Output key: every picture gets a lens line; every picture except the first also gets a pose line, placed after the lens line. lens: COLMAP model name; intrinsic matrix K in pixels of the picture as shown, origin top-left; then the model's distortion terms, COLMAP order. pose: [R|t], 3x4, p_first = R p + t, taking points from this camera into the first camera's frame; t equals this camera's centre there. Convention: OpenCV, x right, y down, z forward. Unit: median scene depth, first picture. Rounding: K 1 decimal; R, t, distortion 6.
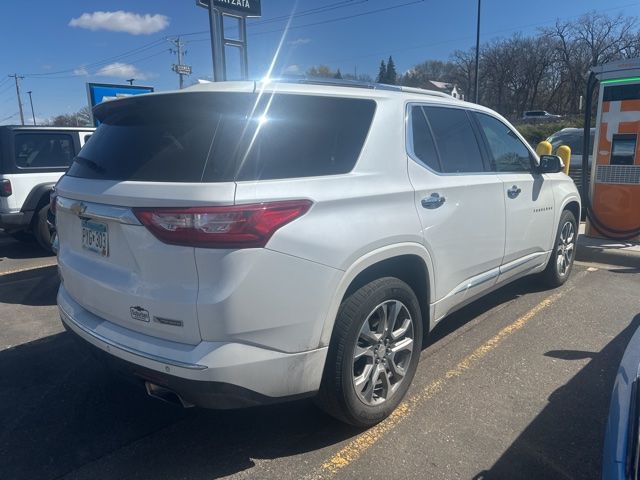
lens RADIAL K [[470.7, 0, 321.2], [0, 470.7, 235.3], [0, 0, 1]] dist [0.004278, -0.002555]
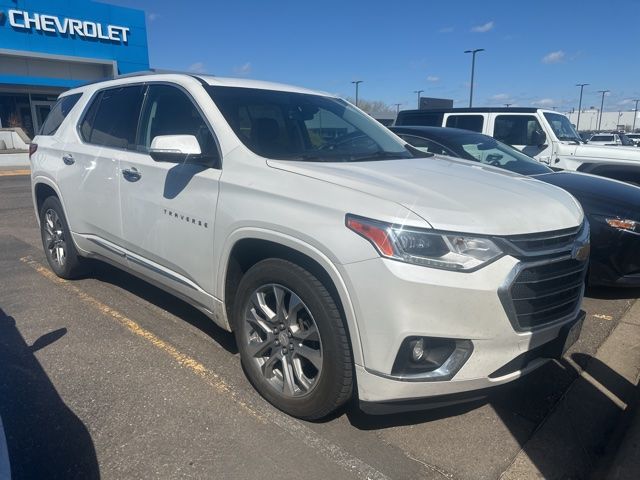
lens RADIAL K [[466.7, 0, 318.9], [0, 466.7, 236.8], [0, 0, 1]] dist [0.053928, -0.052380]
pose [[-0.033570, 0.226049, -0.973537, 1.393900], [-0.194853, 0.953914, 0.228211, -0.272973], [0.980258, 0.197358, 0.012023, 1.478331]]
